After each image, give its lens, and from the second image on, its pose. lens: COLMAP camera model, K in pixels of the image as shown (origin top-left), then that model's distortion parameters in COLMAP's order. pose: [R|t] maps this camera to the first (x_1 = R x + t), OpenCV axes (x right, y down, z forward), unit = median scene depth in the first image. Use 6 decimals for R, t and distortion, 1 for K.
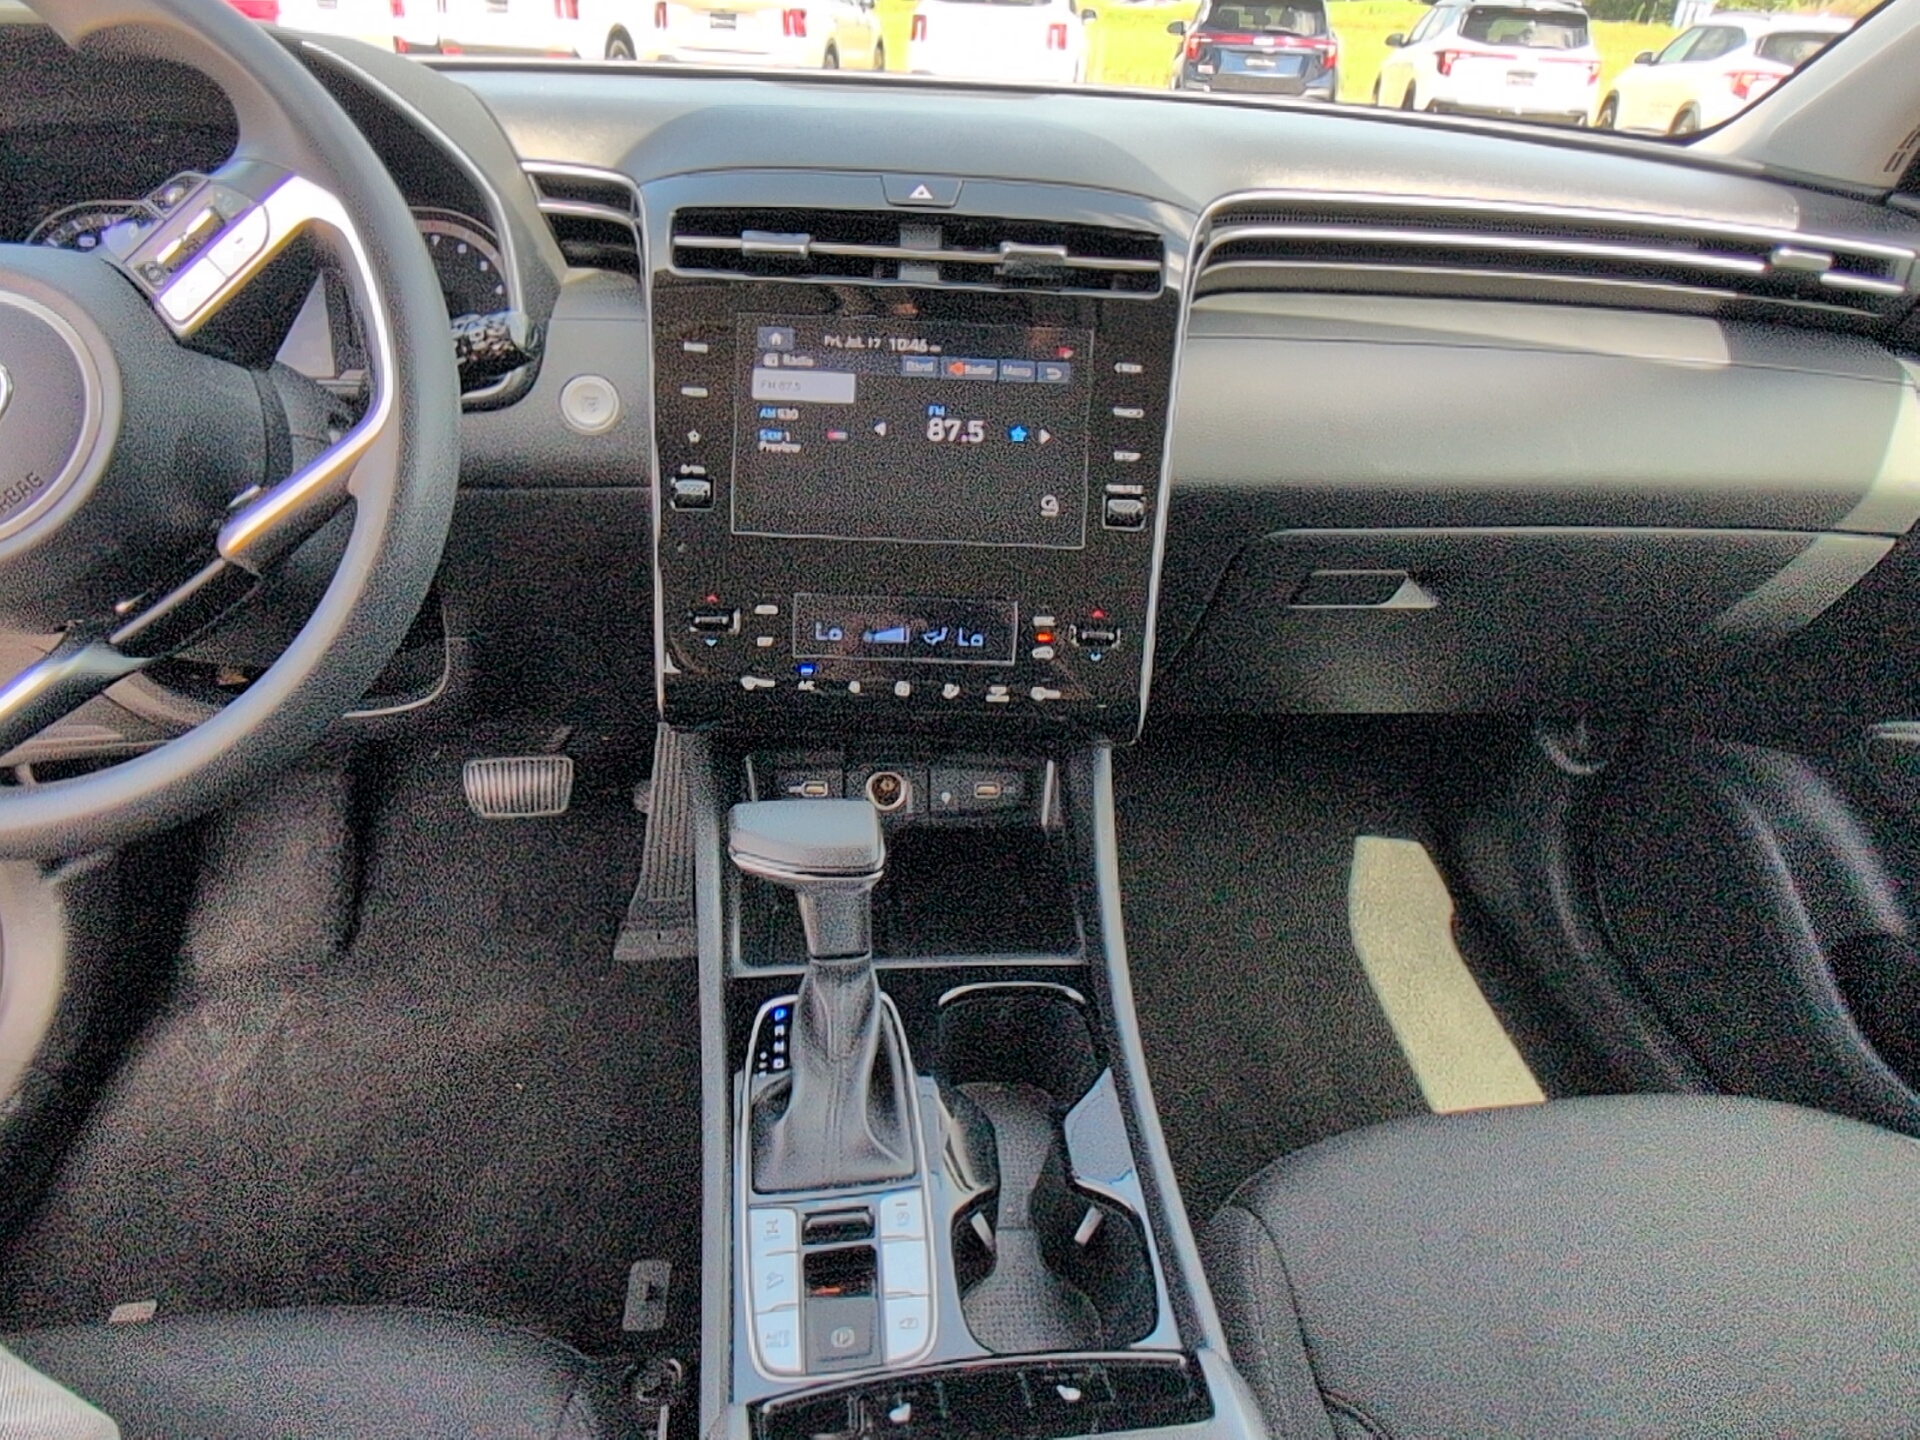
lens RADIAL K [[1060.5, 0, 960.0], [0, 1060.5, 720.0], [0, 0, 1]] dist [-0.000119, -0.001998]
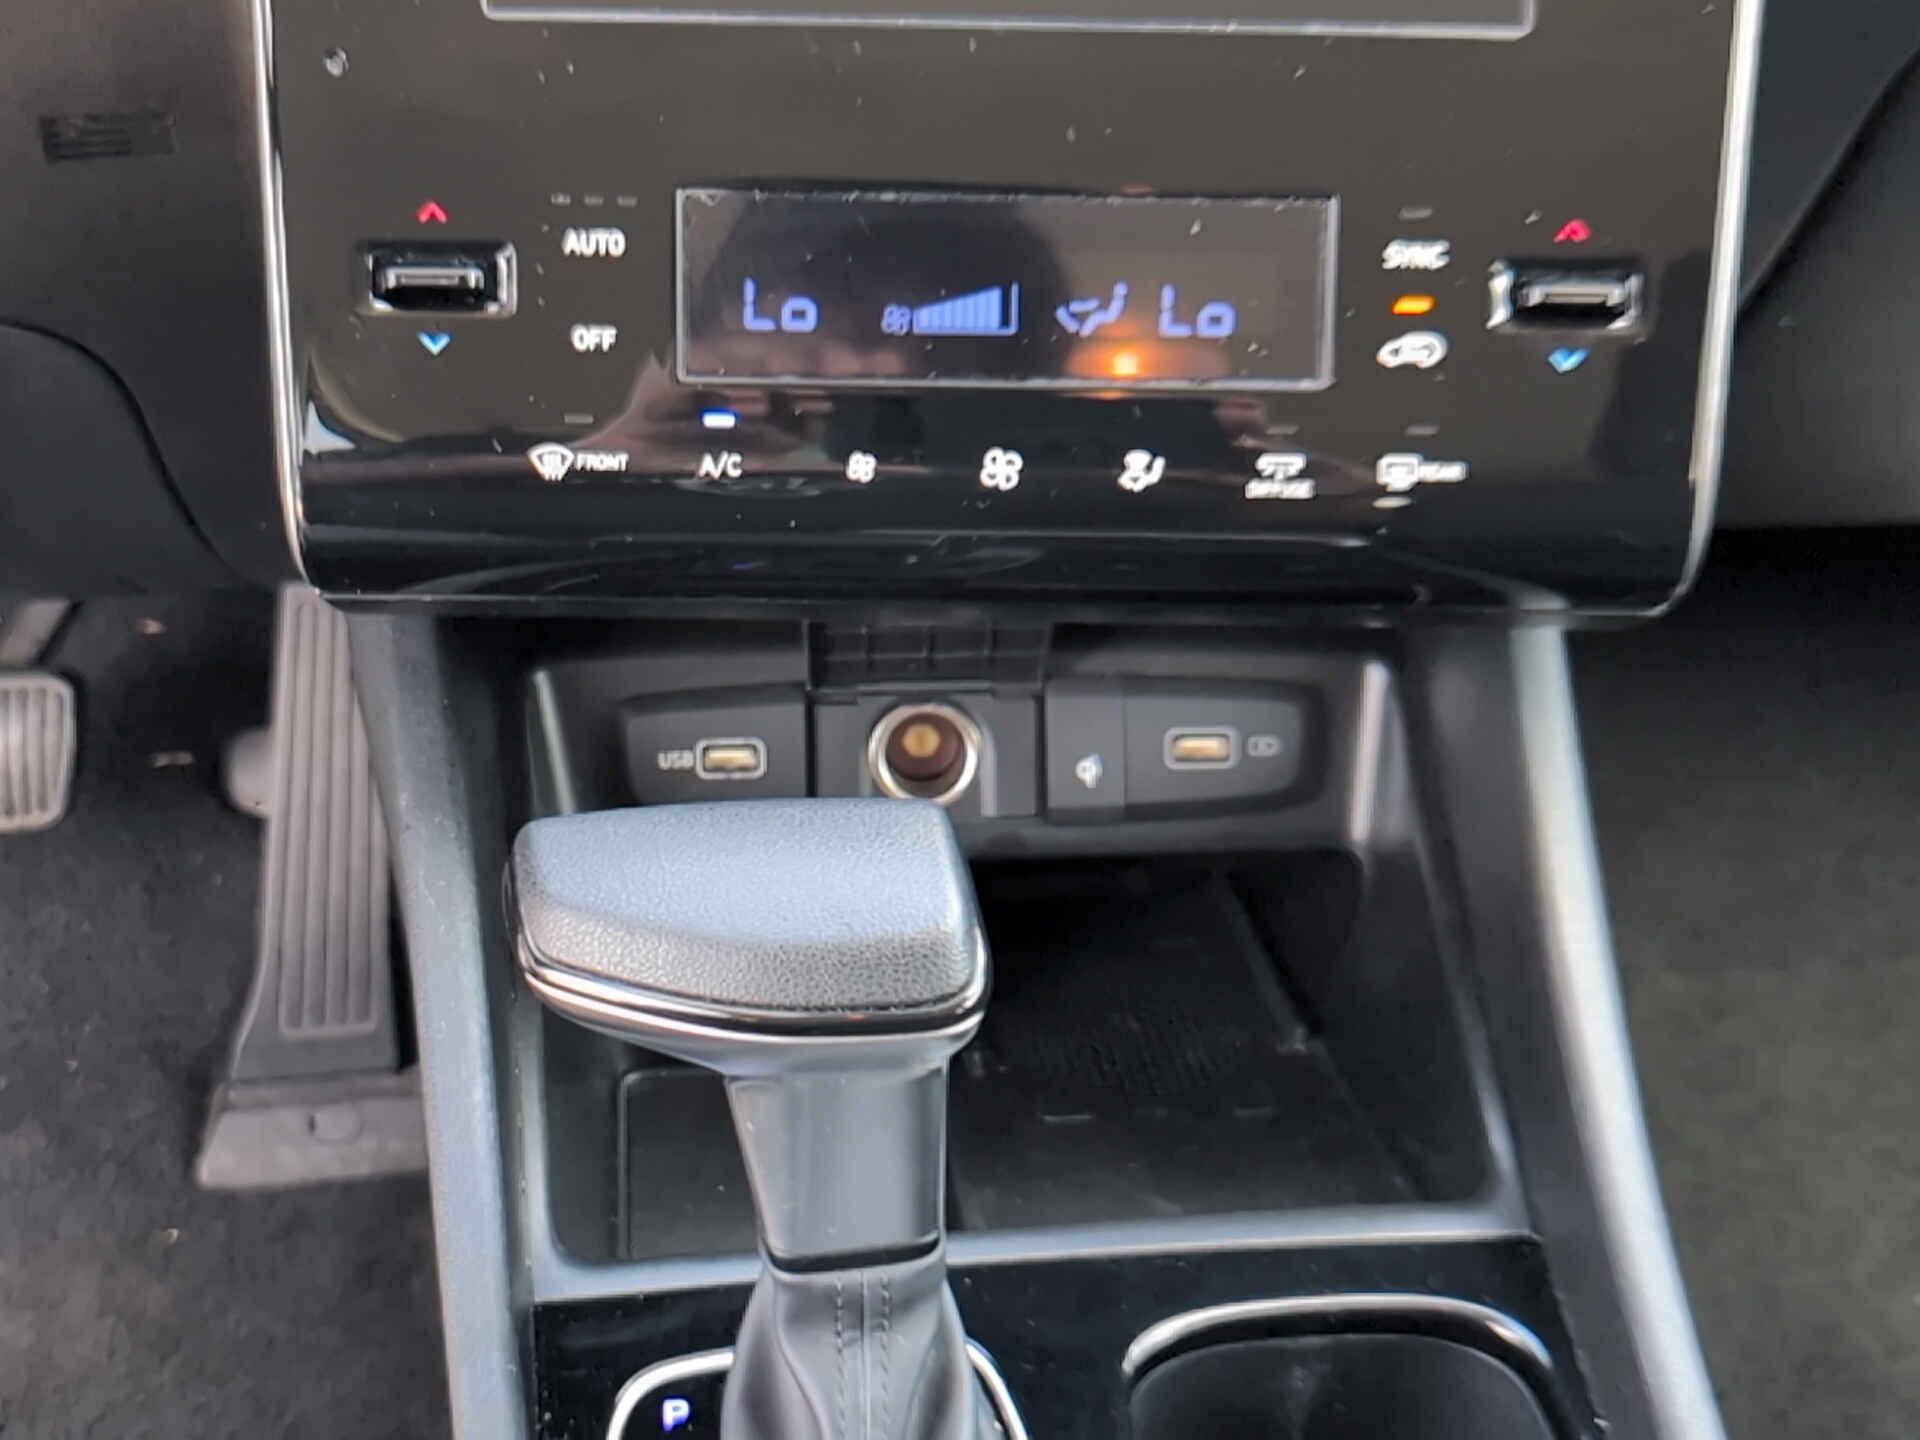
lens RADIAL K [[2410.1, 0, 957.4], [0, 2410.1, 731.2], [0, 0, 1]] dist [0.180650, -0.824224]
pose [[0.999655, -0.025286, -0.007133, -0.065364], [0.025719, 0.997277, 0.069118, 0.000859], [0.005366, -0.069278, 0.997583, 0.215747]]
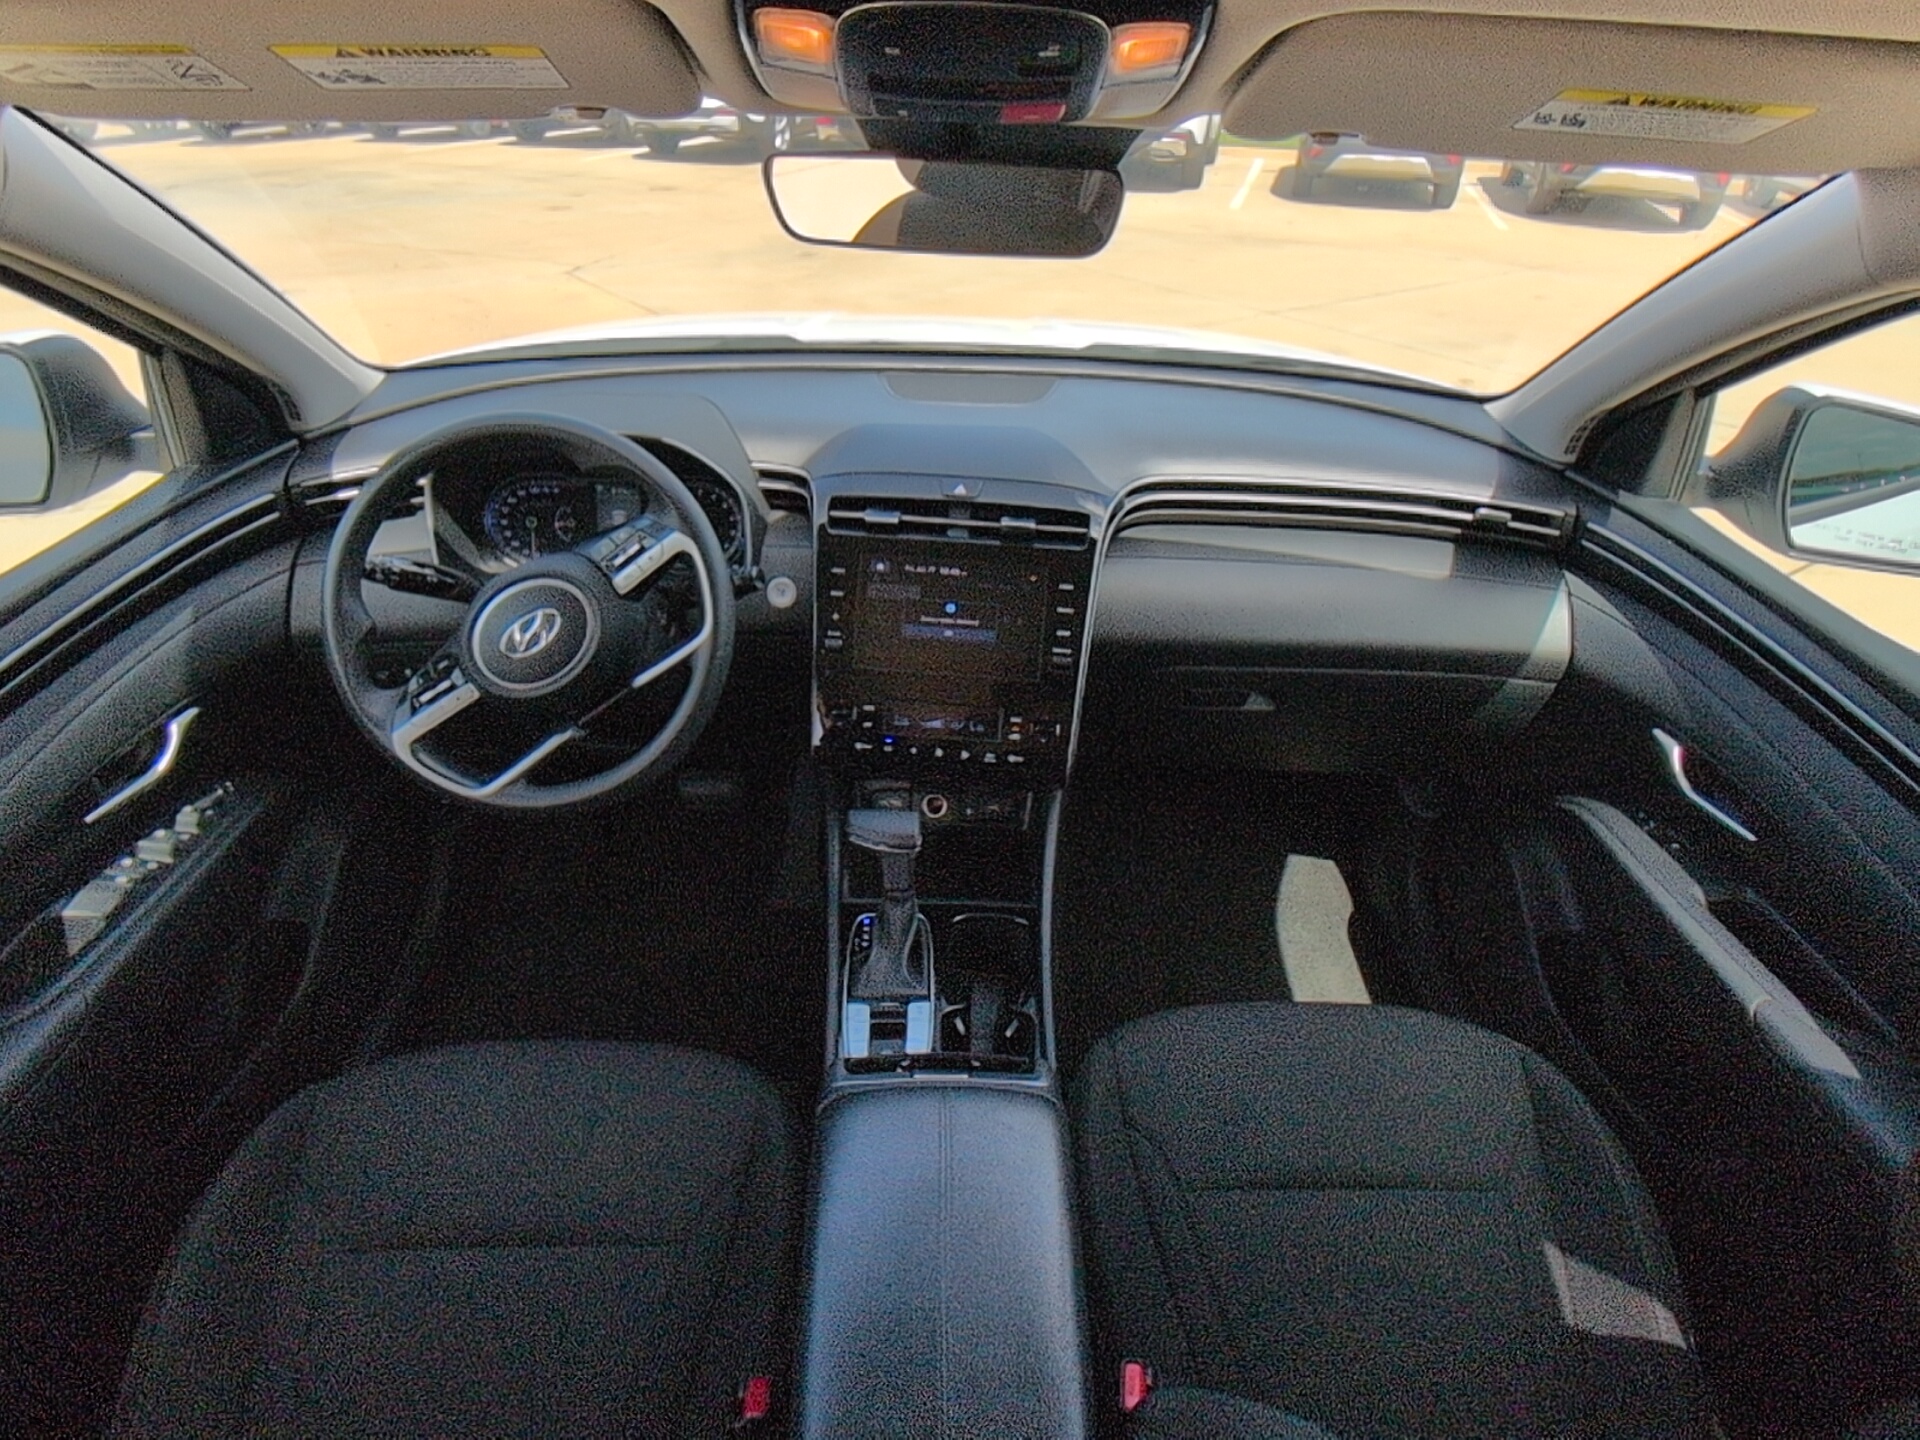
lens RADIAL K [[1037.5, 0, 960.0], [0, 1037.5, 720.0], [0, 0, 1]] dist [-0.003758, -0.000738]
pose [[0.993798, 0.040945, -0.103388, 0.170542], [-0.042107, 0.999072, -0.009073, -0.072623], [0.102920, 0.013370, 0.994600, -0.824344]]
